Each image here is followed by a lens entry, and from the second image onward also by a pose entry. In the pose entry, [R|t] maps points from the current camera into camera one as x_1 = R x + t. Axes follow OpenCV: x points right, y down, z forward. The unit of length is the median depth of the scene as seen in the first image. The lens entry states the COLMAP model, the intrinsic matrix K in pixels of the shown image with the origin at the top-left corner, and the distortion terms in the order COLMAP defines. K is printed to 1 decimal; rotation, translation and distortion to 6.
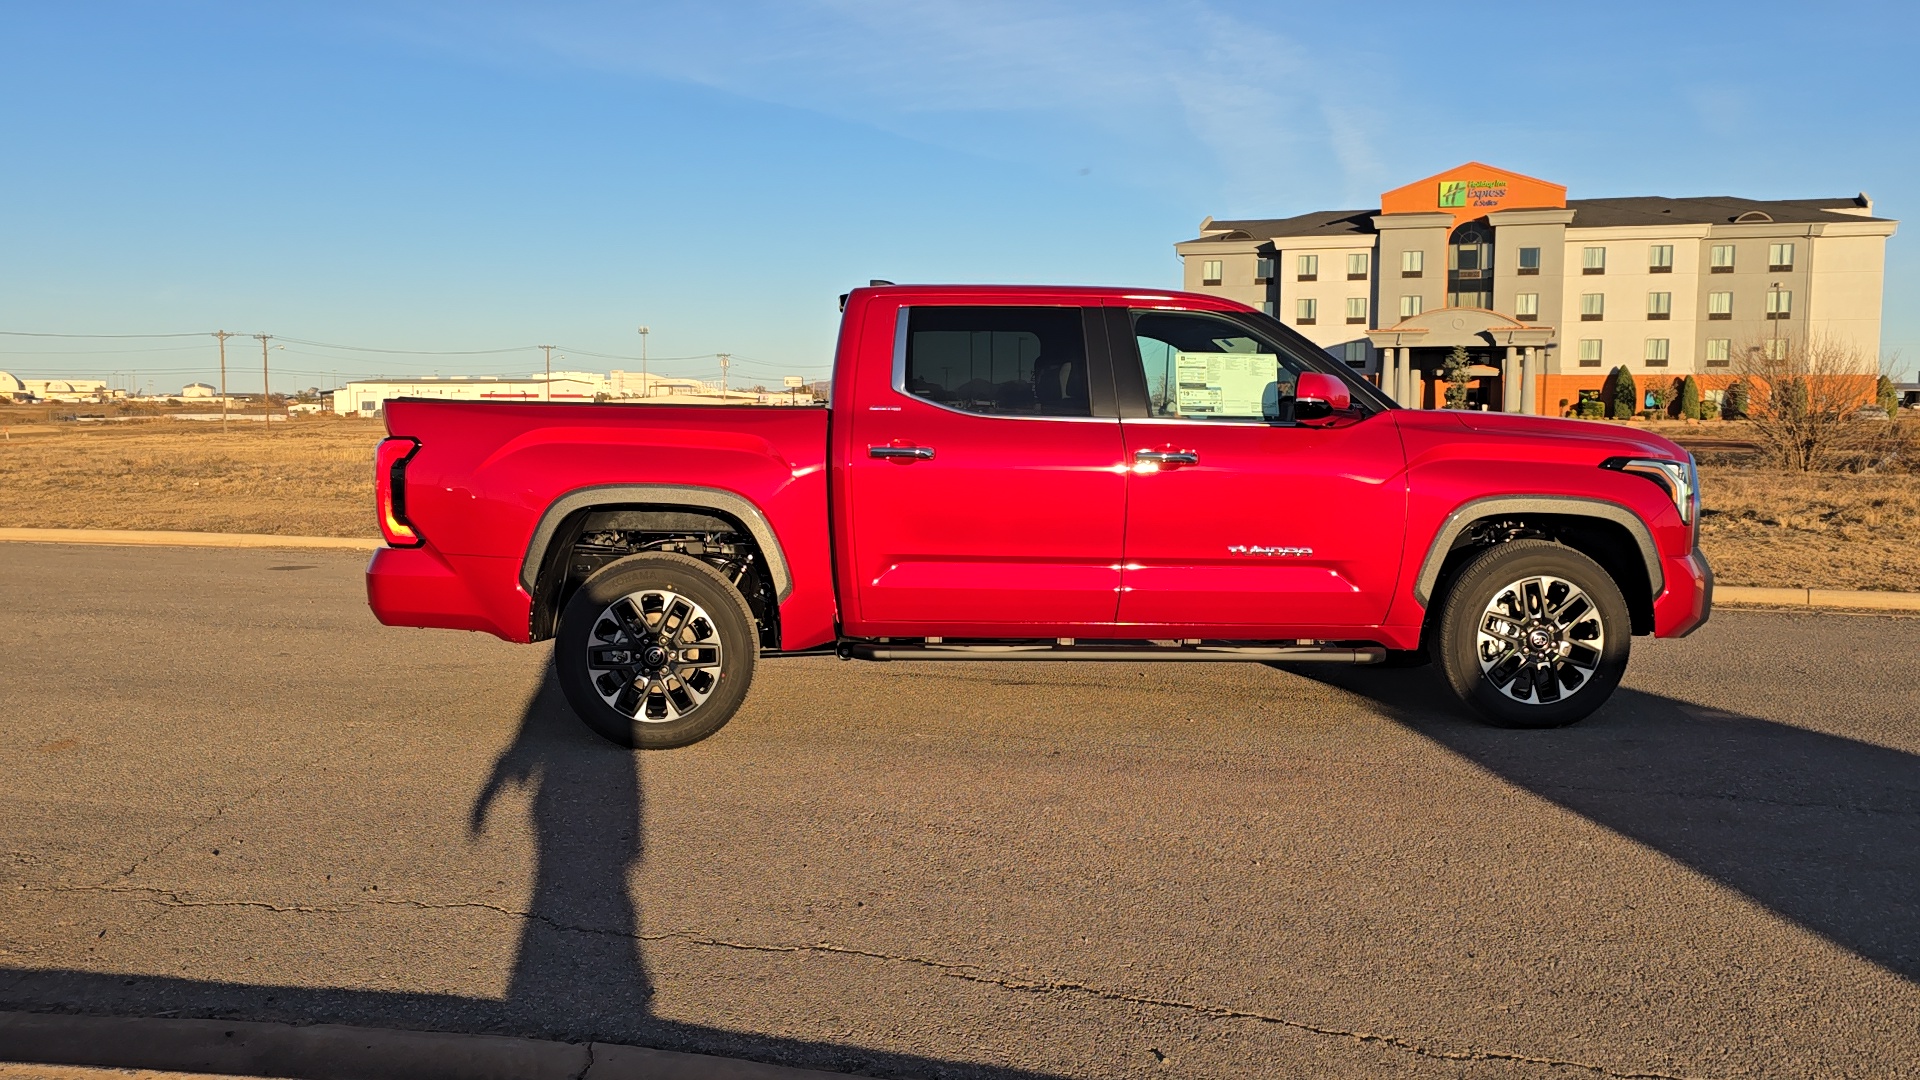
lens RADIAL K [[1567.3, 0, 960.0], [0, 1567.3, 540.0], [0, 0, 1]] dist [-0.006769, 0.013501]
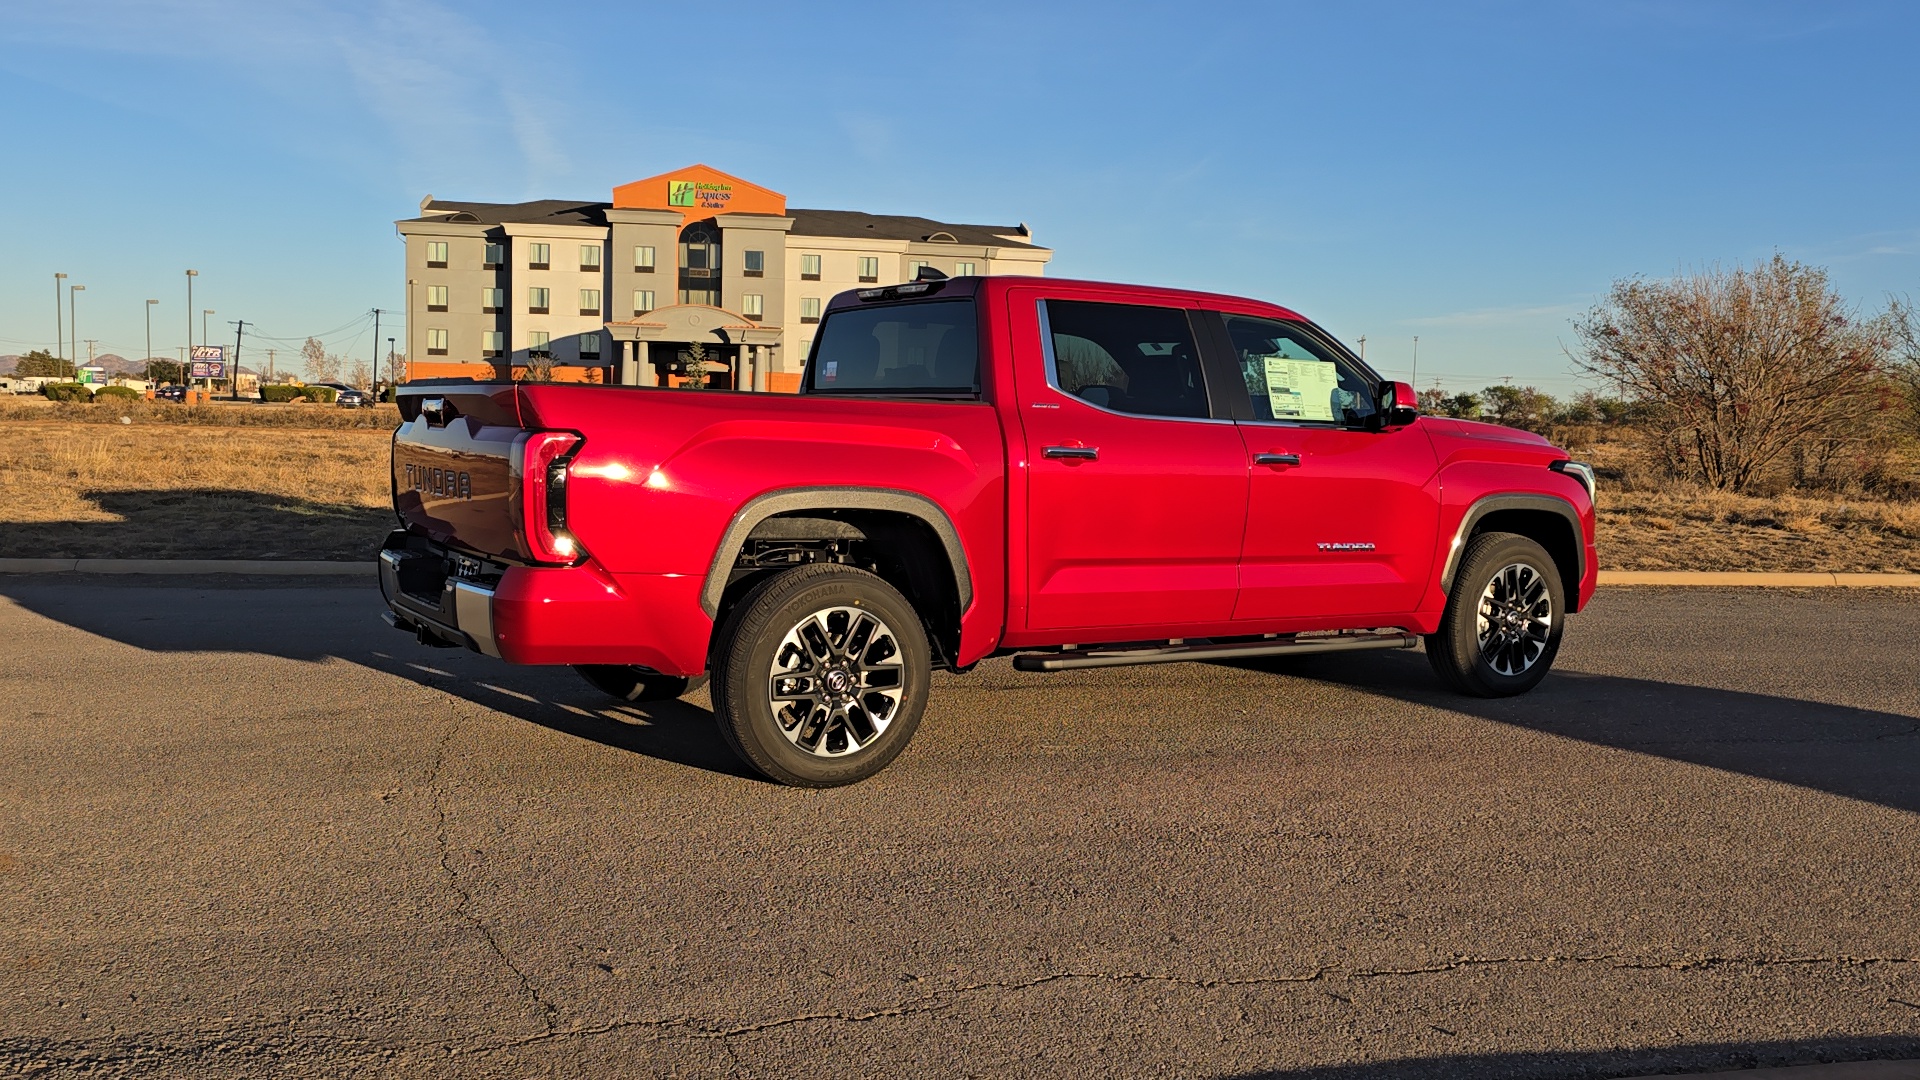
lens RADIAL K [[1567.3, 0, 960.0], [0, 1567.3, 540.0], [0, 0, 1]] dist [-0.006769, 0.013501]
pose [[0.878027, -0.019829, 0.478199, -0.540777], [0.017067, 0.999803, 0.010122, -0.012957], [-0.478306, -0.000726, 0.878193, 0.186796]]
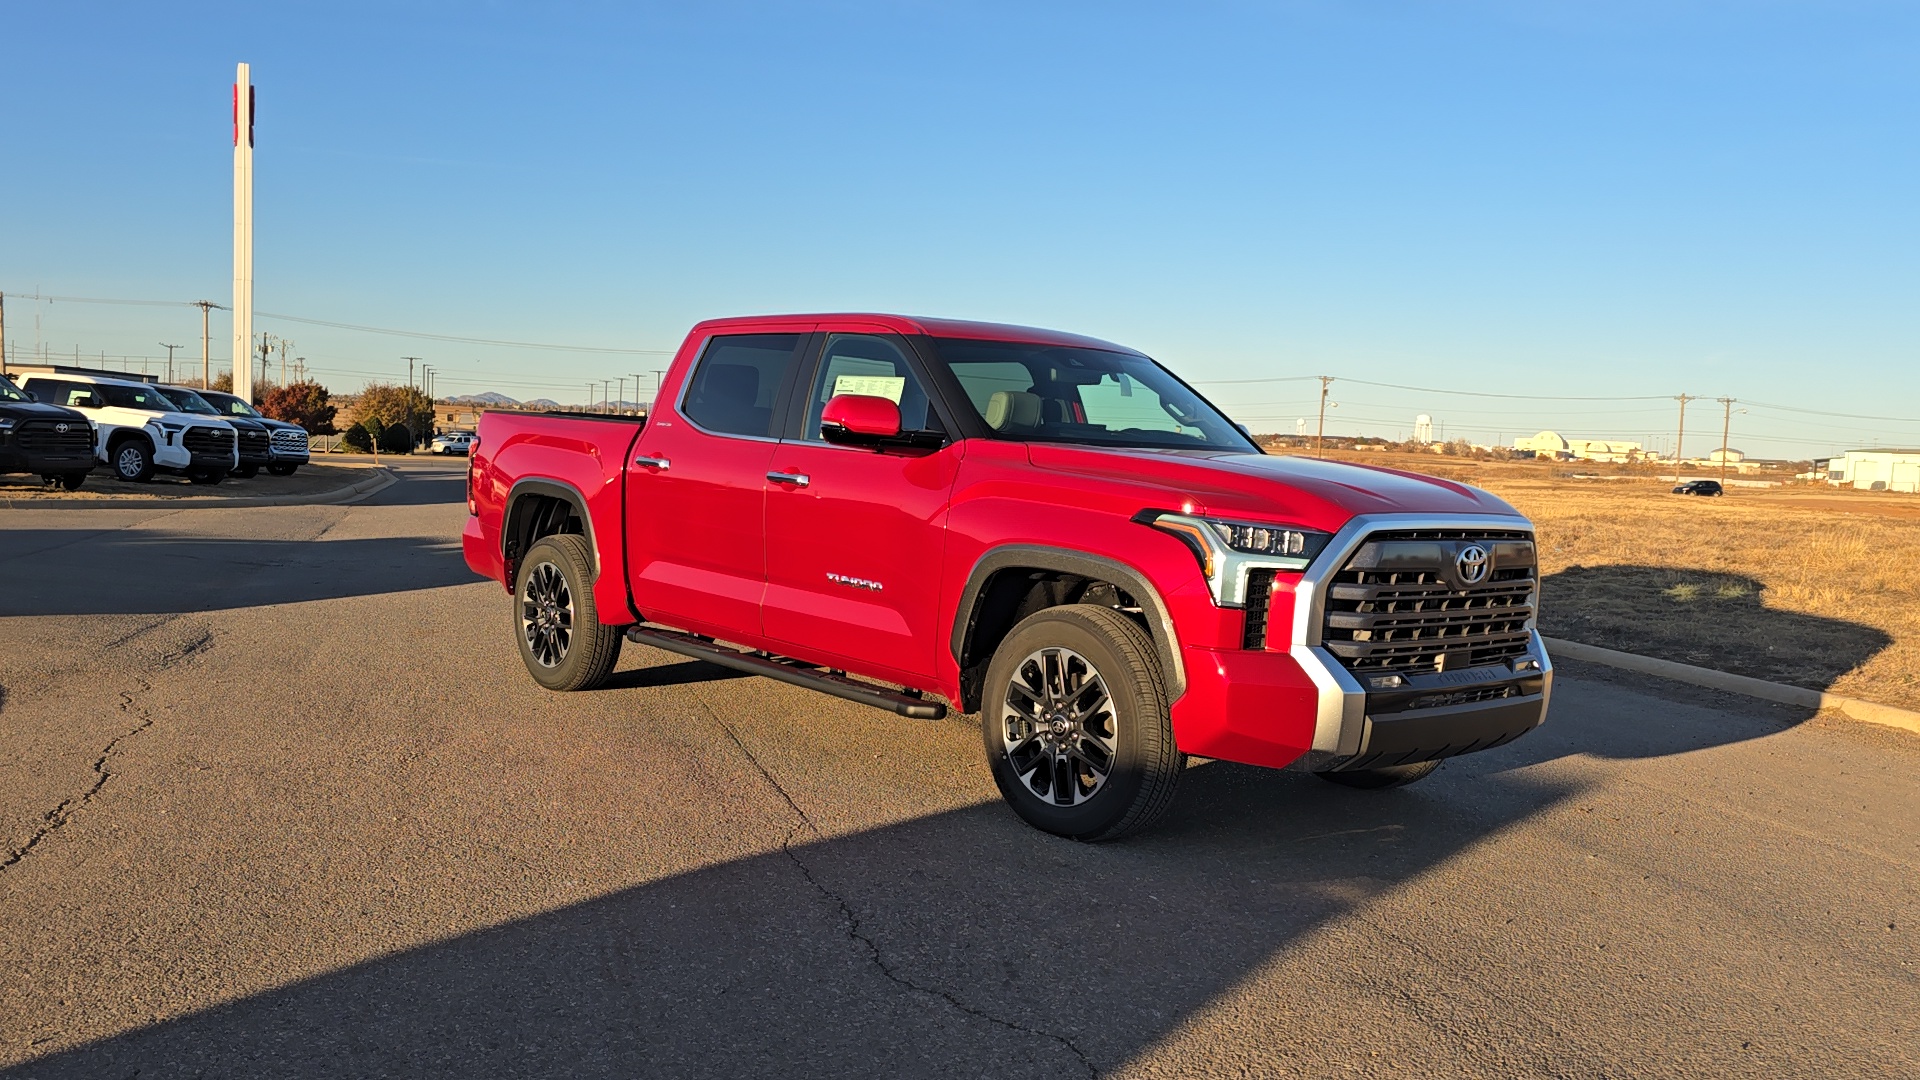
lens RADIAL K [[1567.3, 0, 960.0], [0, 1567.3, 540.0], [0, 0, 1]] dist [-0.006769, 0.013501]
pose [[0.617823, 0.077042, -0.782534, 0.978646], [-0.109007, 0.993971, 0.011795, -0.036594], [0.778725, 0.078015, 0.622496, 0.449985]]
